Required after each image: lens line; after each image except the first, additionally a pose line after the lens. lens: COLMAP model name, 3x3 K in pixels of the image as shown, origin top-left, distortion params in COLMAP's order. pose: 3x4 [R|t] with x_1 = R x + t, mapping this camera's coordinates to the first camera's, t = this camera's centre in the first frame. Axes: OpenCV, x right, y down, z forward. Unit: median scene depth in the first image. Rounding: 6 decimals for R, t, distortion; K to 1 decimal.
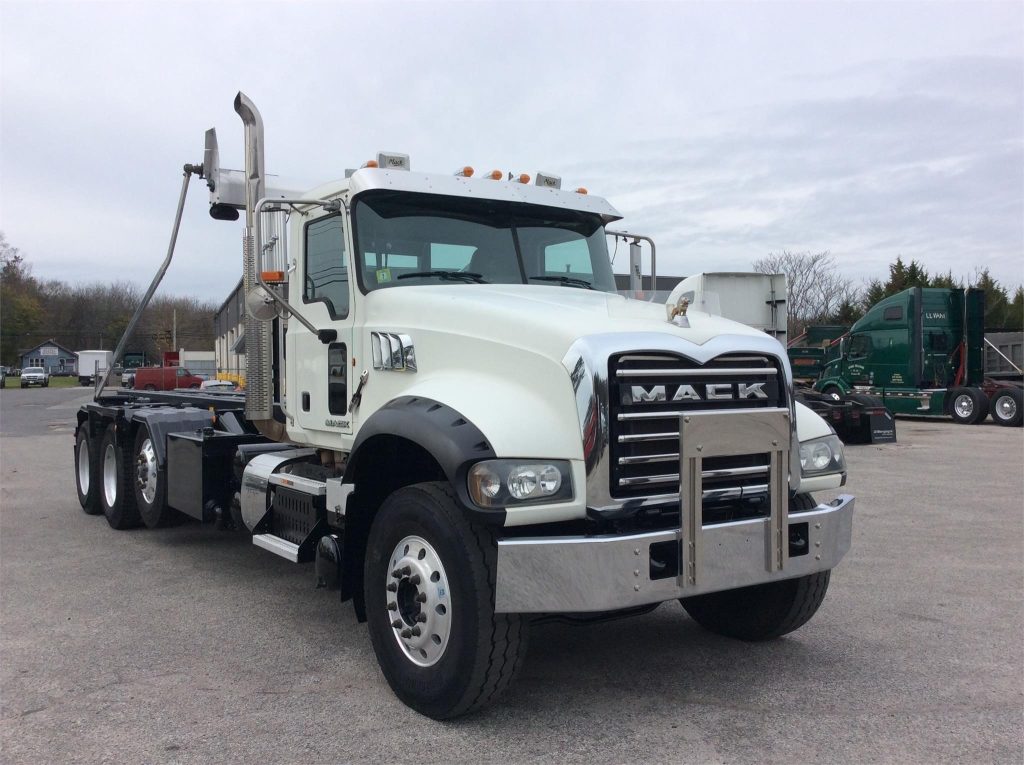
lens RADIAL K [[797.8, 0, 512.0], [0, 797.8, 382.5], [0, 0, 1]] dist [0.073486, -0.098024]
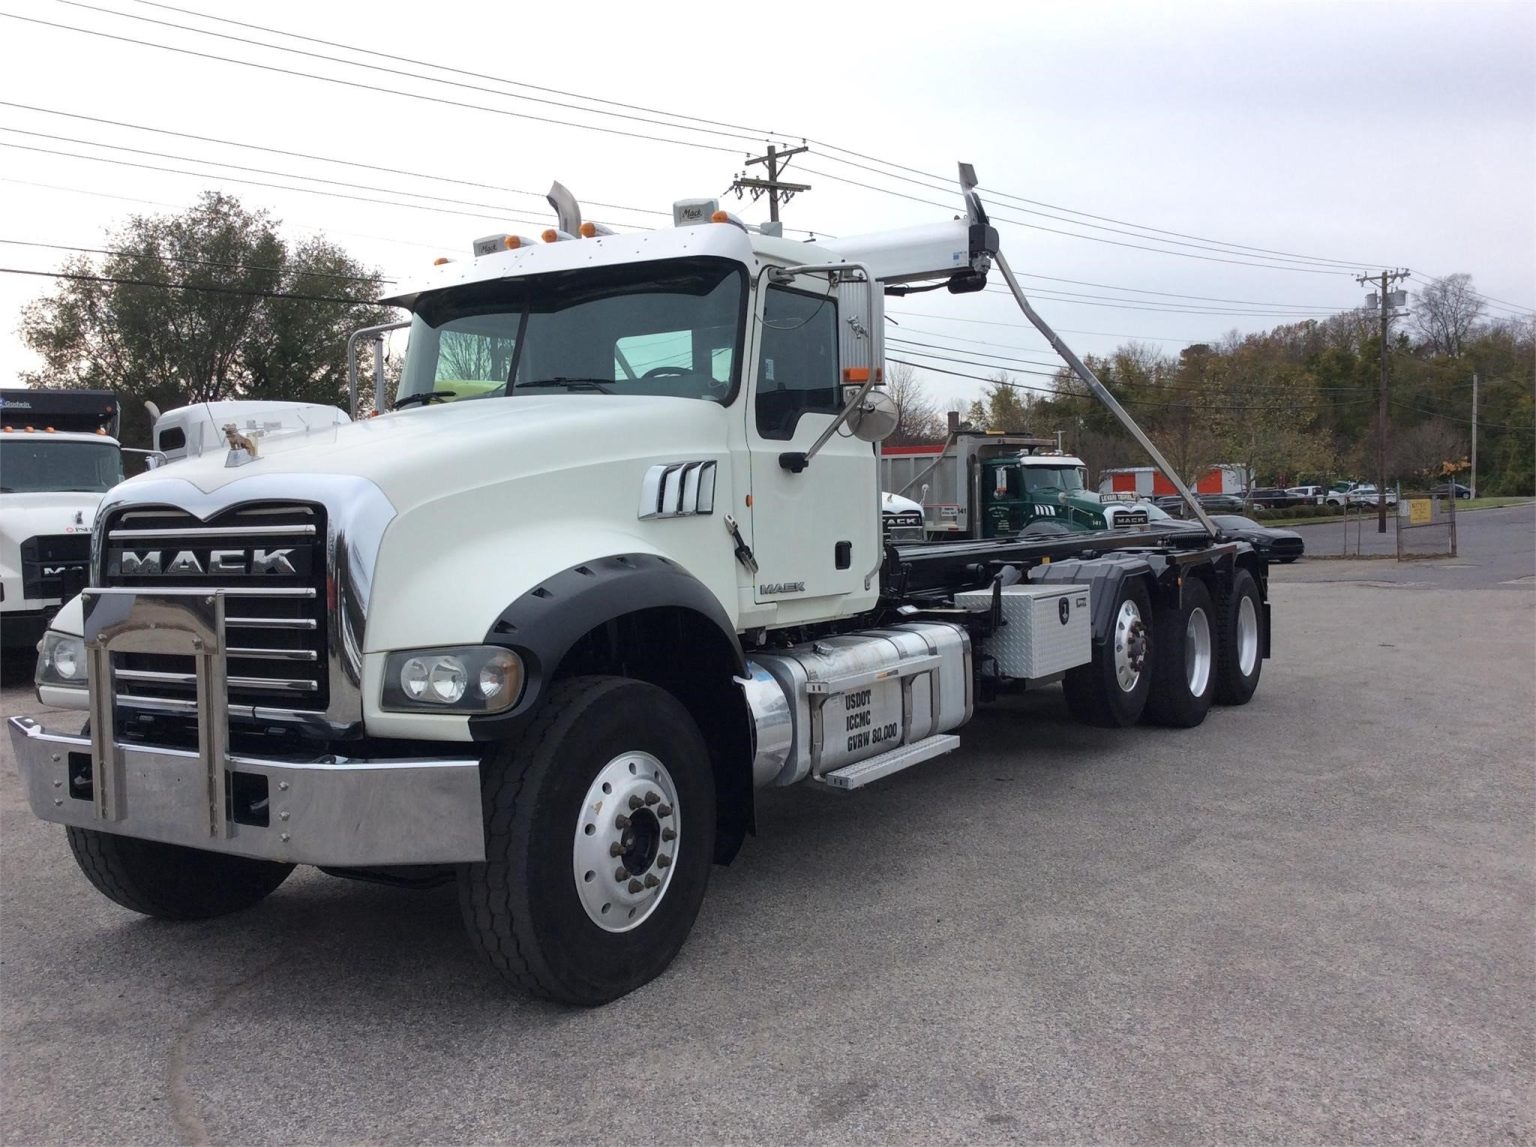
lens RADIAL K [[1196.7, 0, 768.0], [0, 1196.7, 573.5], [0, 0, 1]] dist [0.073486, -0.098024]
pose [[0.505985, 0.030336, -0.862009, 1.381099], [0.003496, 0.999301, 0.037219, -0.014667], [0.862535, -0.021846, 0.505525, 0.883451]]
